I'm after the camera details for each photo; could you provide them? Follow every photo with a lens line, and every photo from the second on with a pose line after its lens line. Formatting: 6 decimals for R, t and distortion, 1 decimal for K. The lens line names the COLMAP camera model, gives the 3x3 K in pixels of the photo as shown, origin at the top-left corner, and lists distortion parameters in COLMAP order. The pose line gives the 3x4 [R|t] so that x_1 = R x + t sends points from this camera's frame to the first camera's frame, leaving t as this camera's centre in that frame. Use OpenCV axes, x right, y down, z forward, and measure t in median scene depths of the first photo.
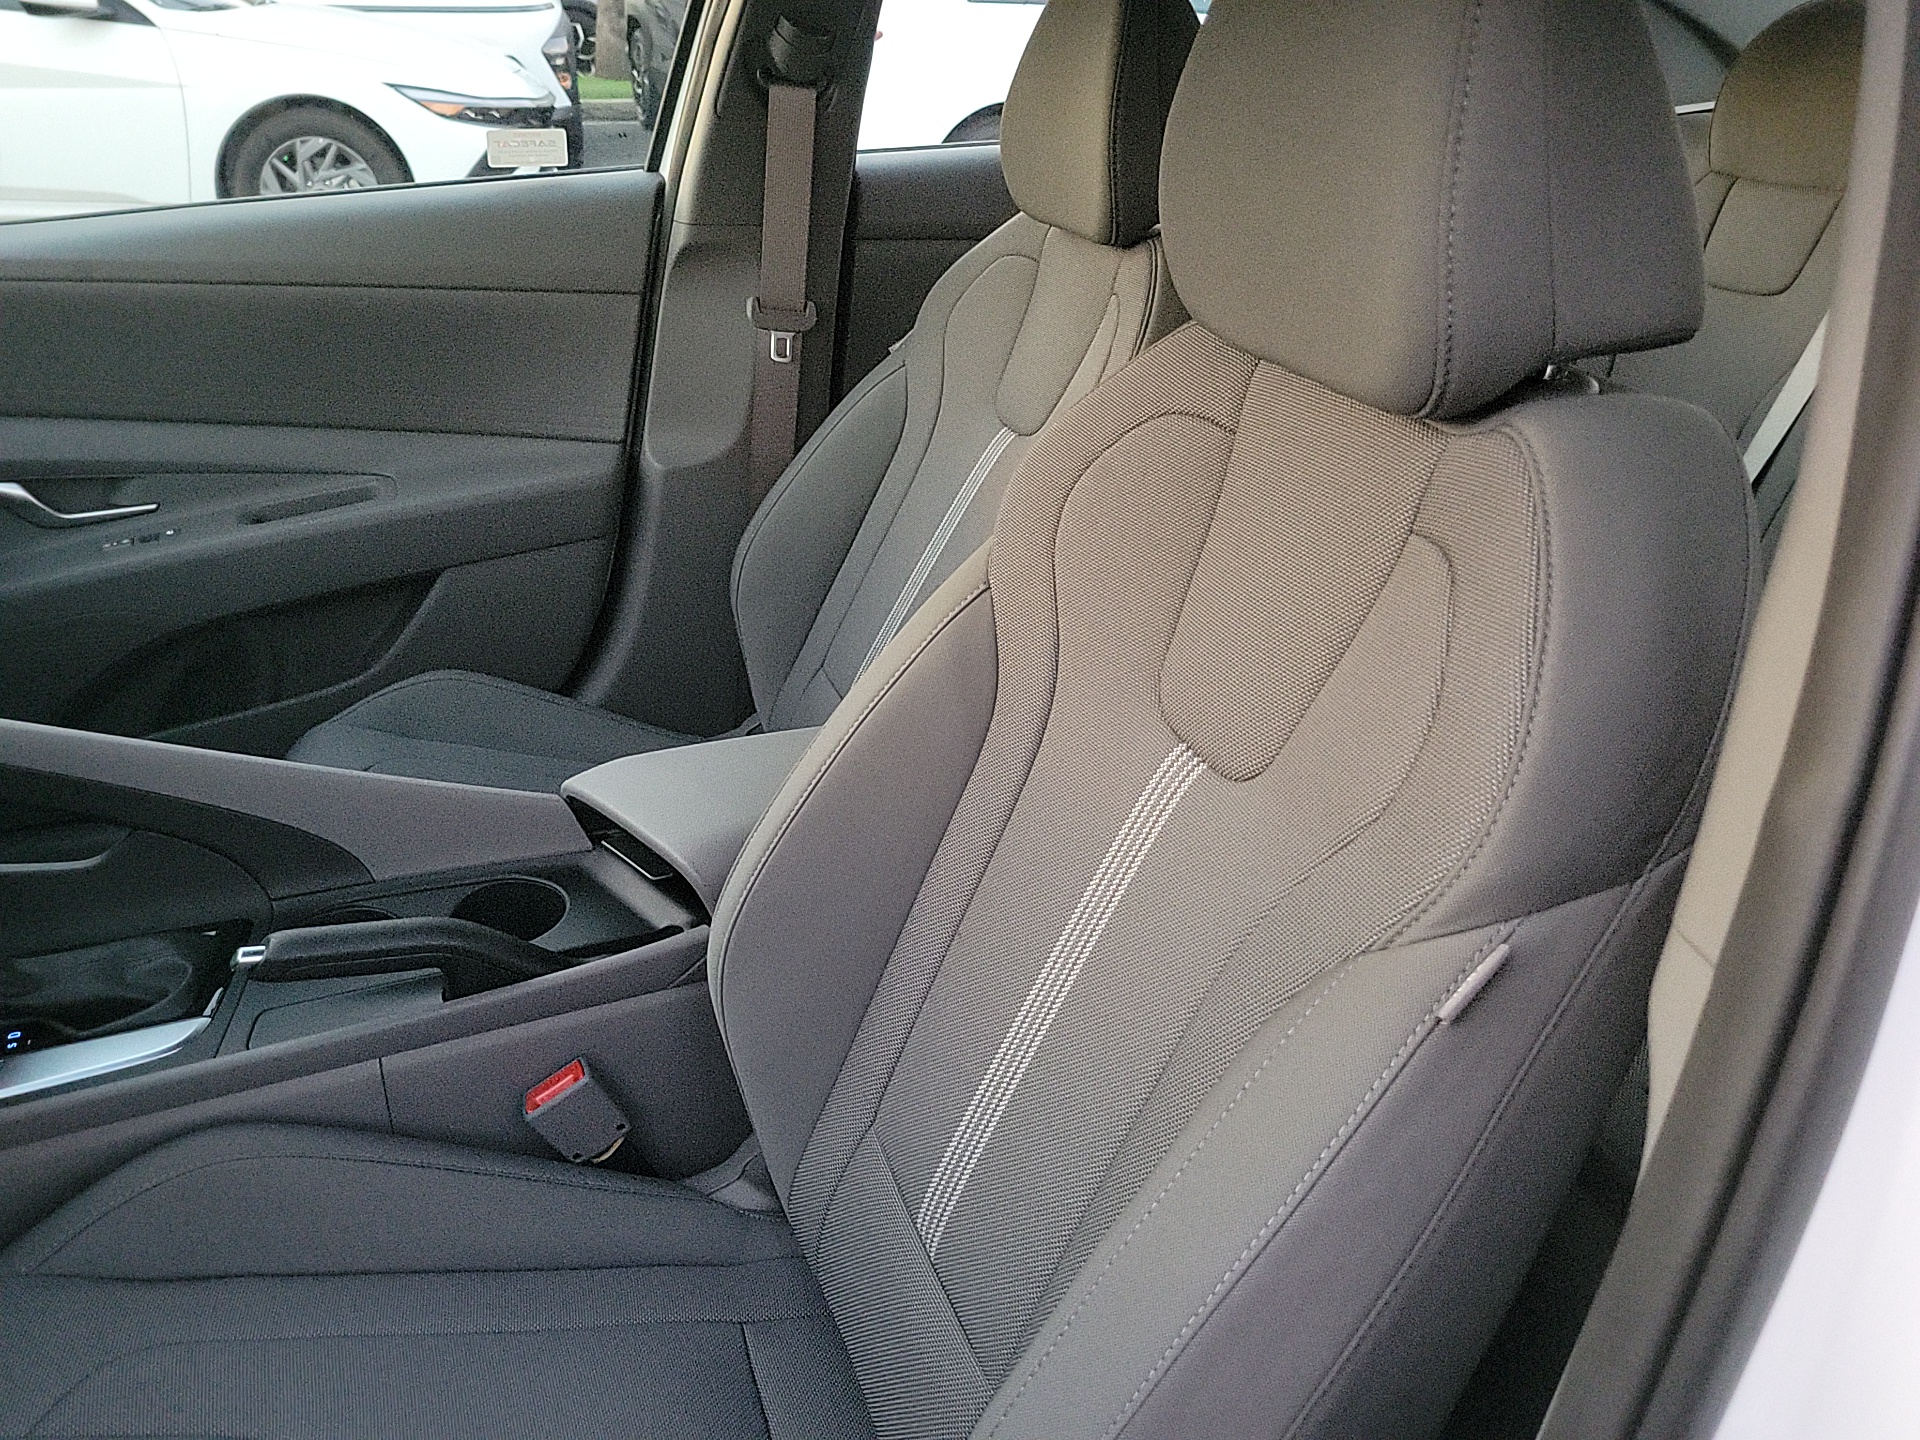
lens RADIAL K [[1557.8, 0, 960.0], [0, 1557.8, 720.0], [0, 0, 1]] dist [0.029916, -0.002475]
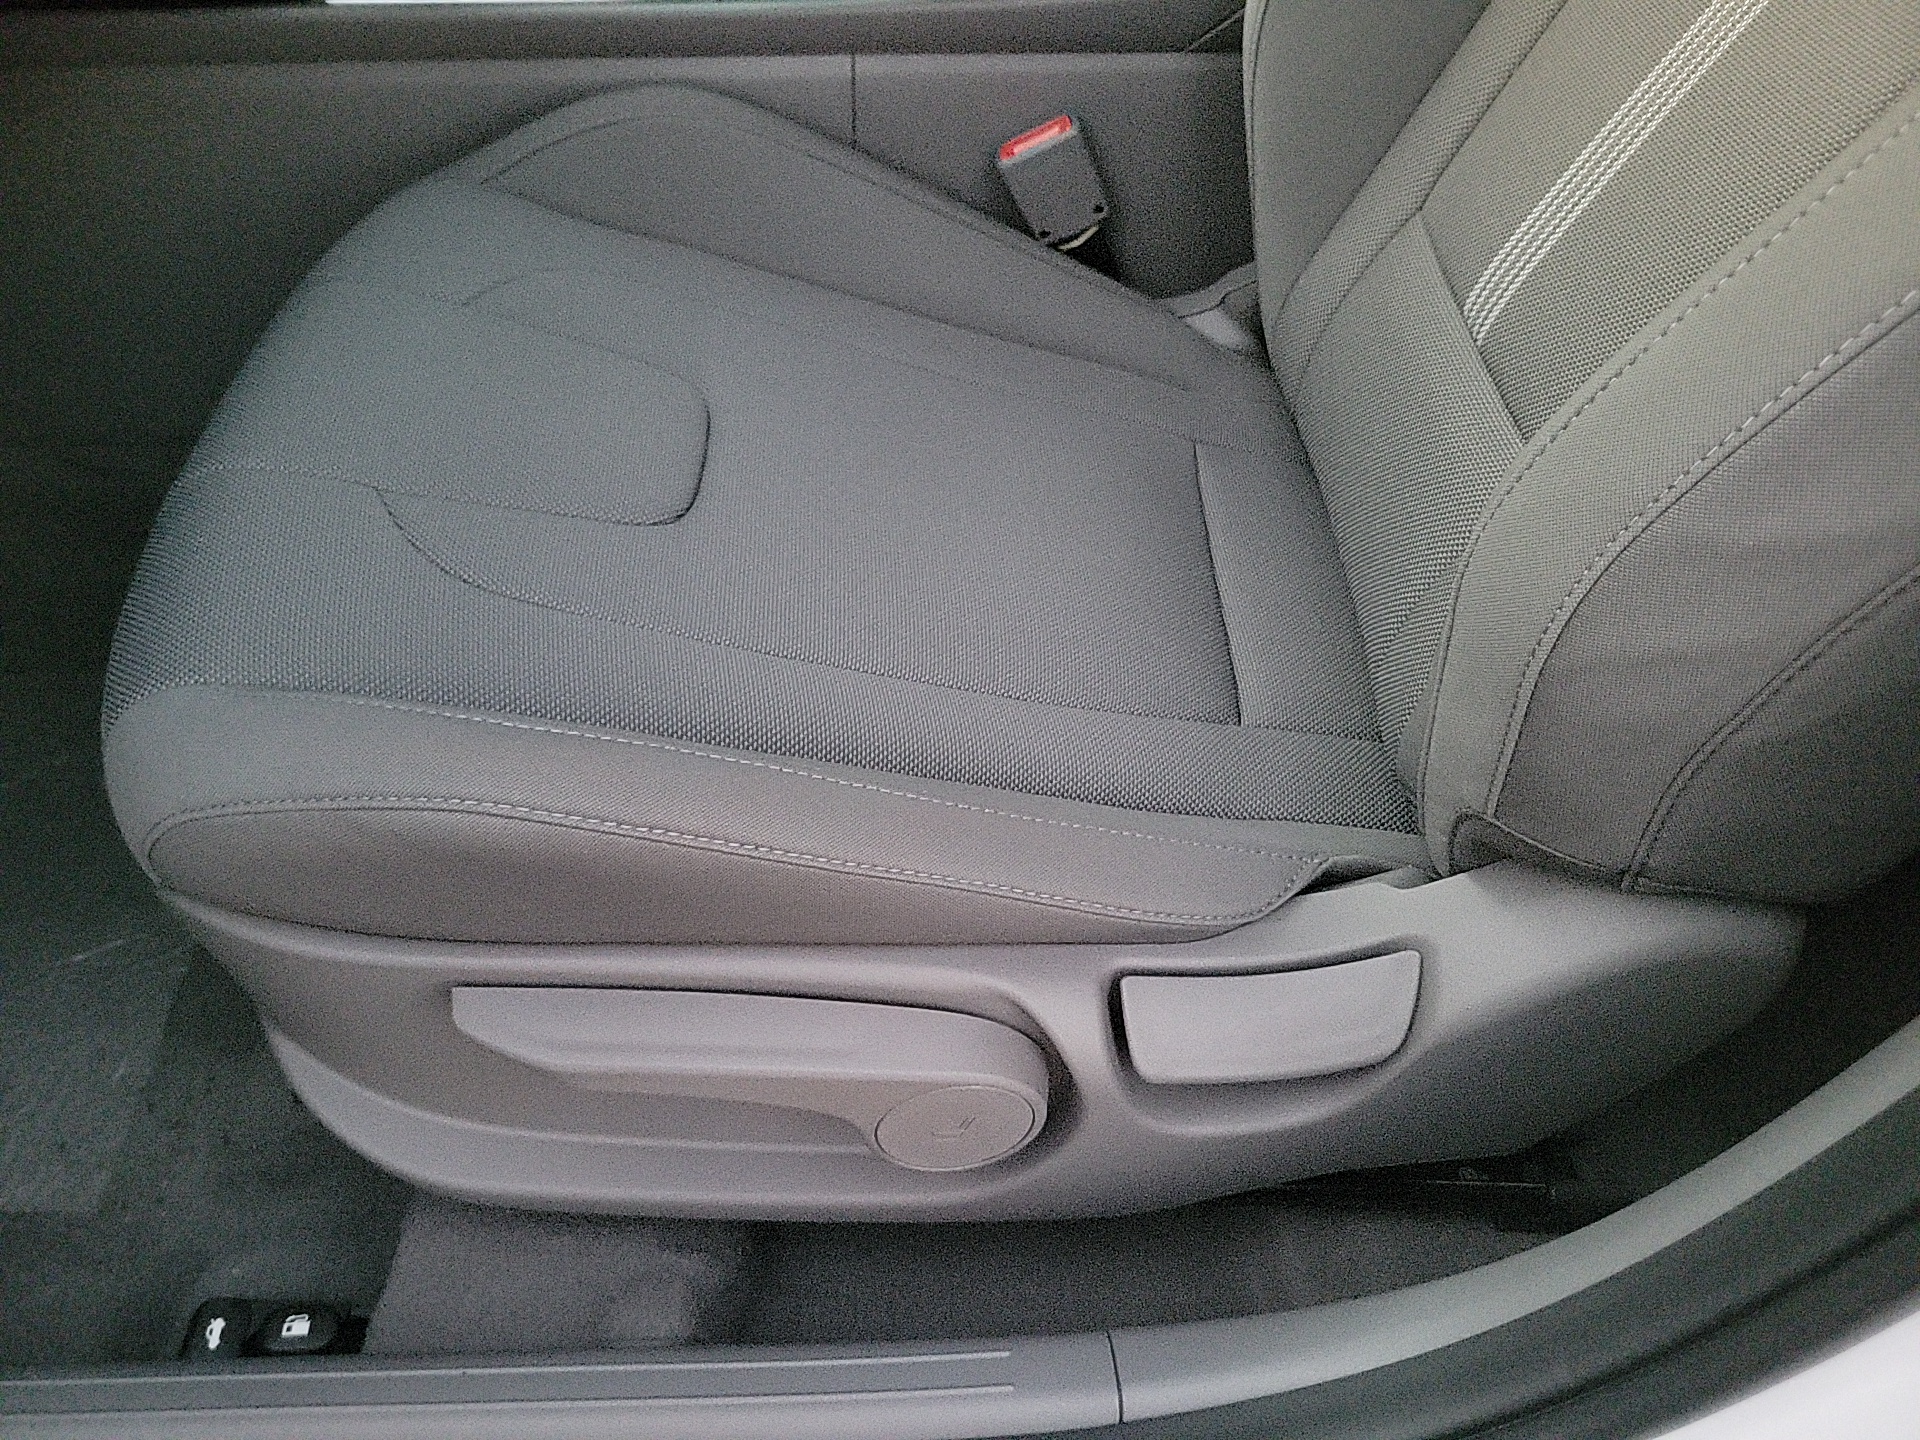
lens RADIAL K [[1471.9, 0, 960.0], [0, 1471.9, 720.0], [0, 0, 1]] dist [0.004647, -0.001104]
pose [[0.944255, 0.258522, -0.203833, -0.045936], [-0.170588, 0.913767, 0.368686, 0.207878], [0.281570, -0.313362, 0.906930, 0.140008]]
